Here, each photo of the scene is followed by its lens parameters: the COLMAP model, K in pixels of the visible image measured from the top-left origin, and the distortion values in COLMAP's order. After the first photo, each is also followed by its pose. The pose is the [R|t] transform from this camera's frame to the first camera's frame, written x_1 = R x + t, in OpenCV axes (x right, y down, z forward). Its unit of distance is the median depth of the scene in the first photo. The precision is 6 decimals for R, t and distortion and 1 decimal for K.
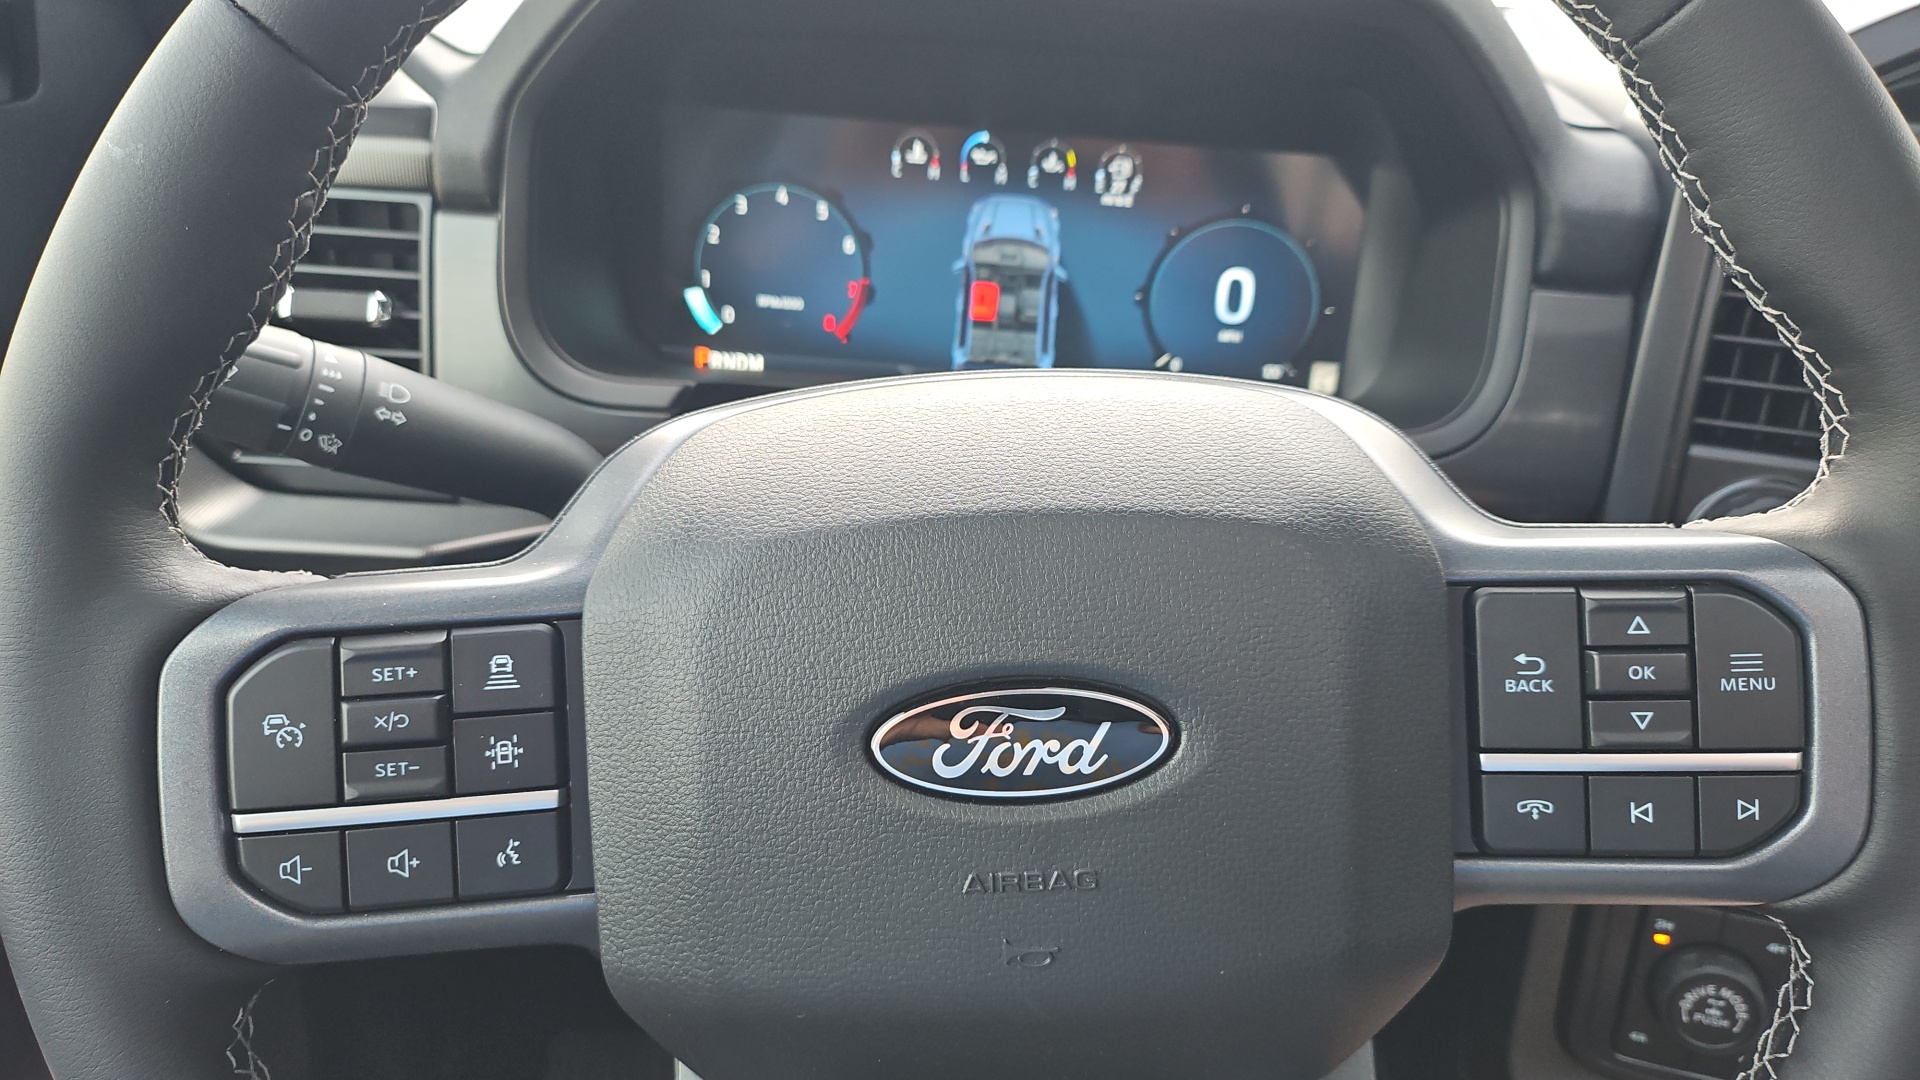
lens RADIAL K [[1367.6, 0, 952.1], [0, 1367.6, 551.5], [0, 0, 1]] dist [0.035417, -0.029793]
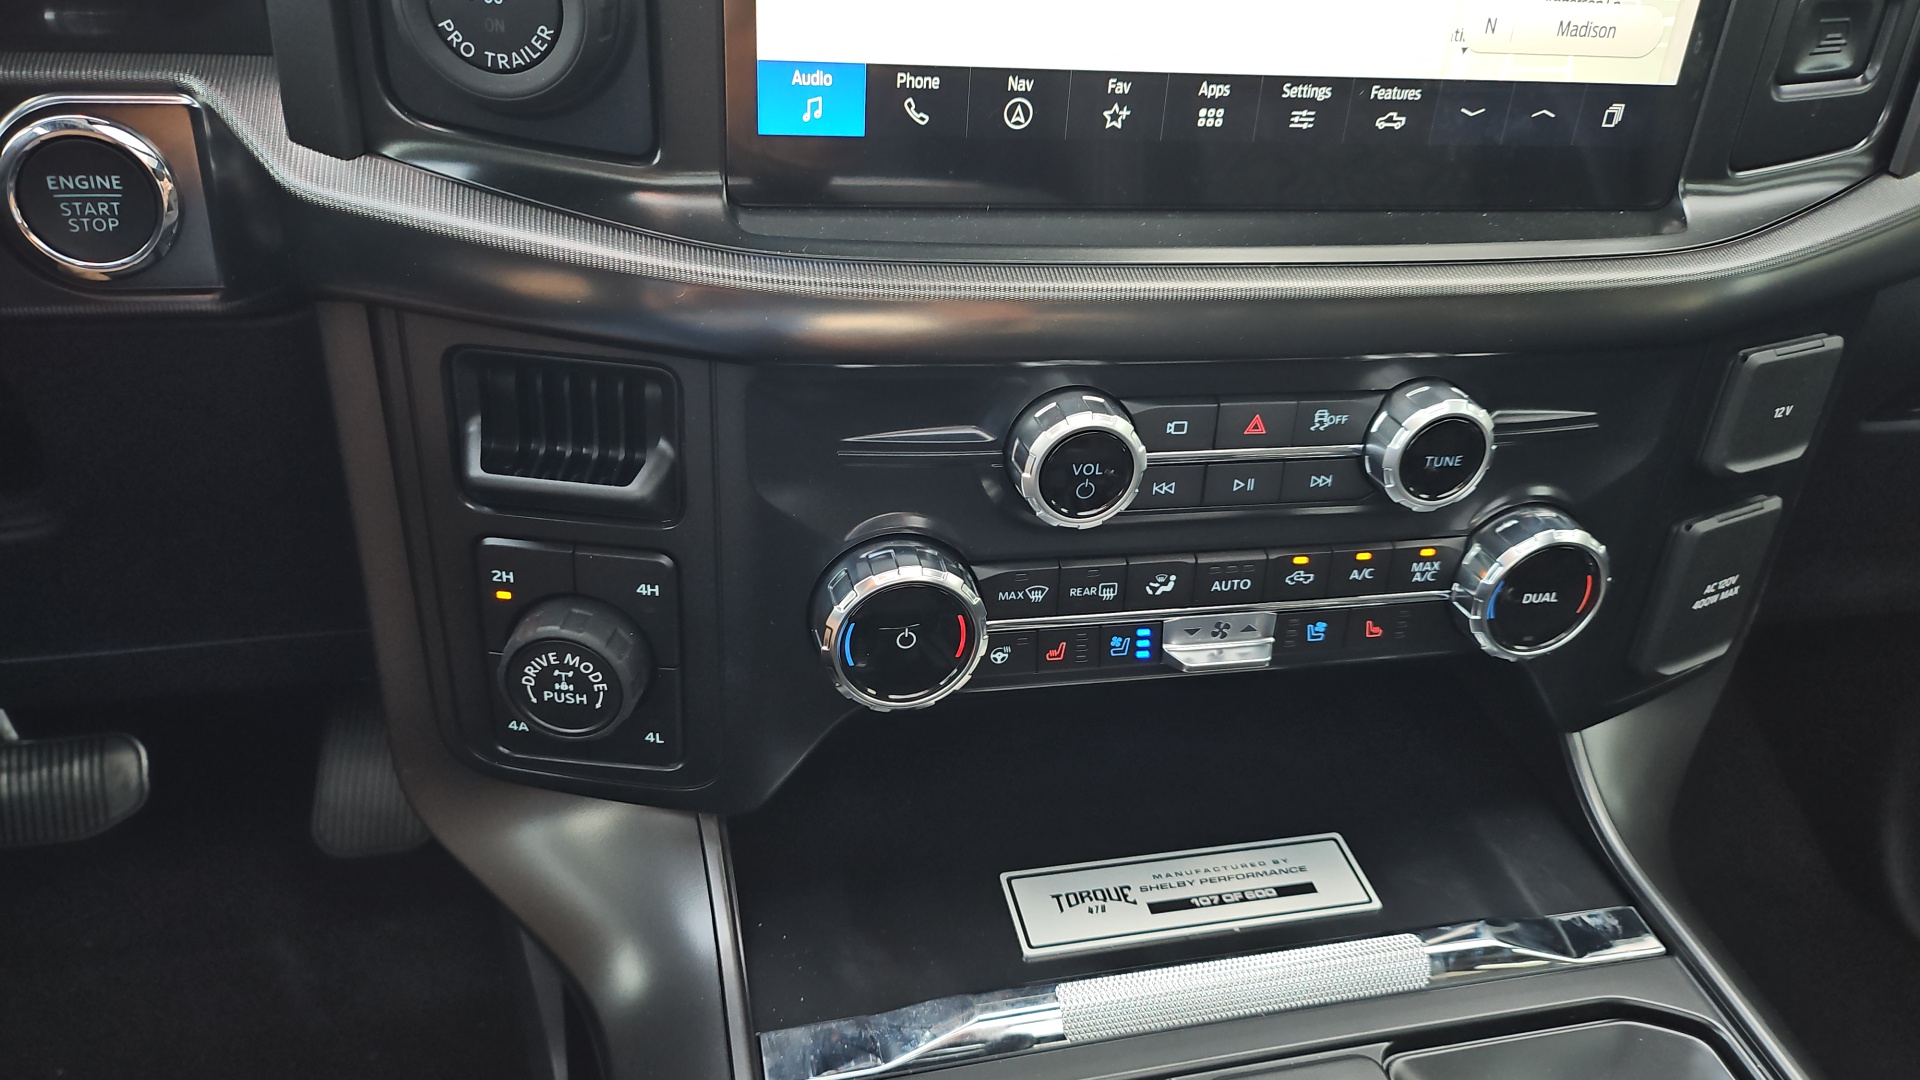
lens RADIAL K [[1367.6, 0, 969.0], [0, 1367.6, 554.4], [0, 0, 1]] dist [0.035417, -0.029793]
pose [[0.970749, -0.124361, 0.205377, 0.551658], [0.071579, 0.966406, 0.246850, 0.094208], [-0.229177, -0.224929, 0.947040, 0.258444]]
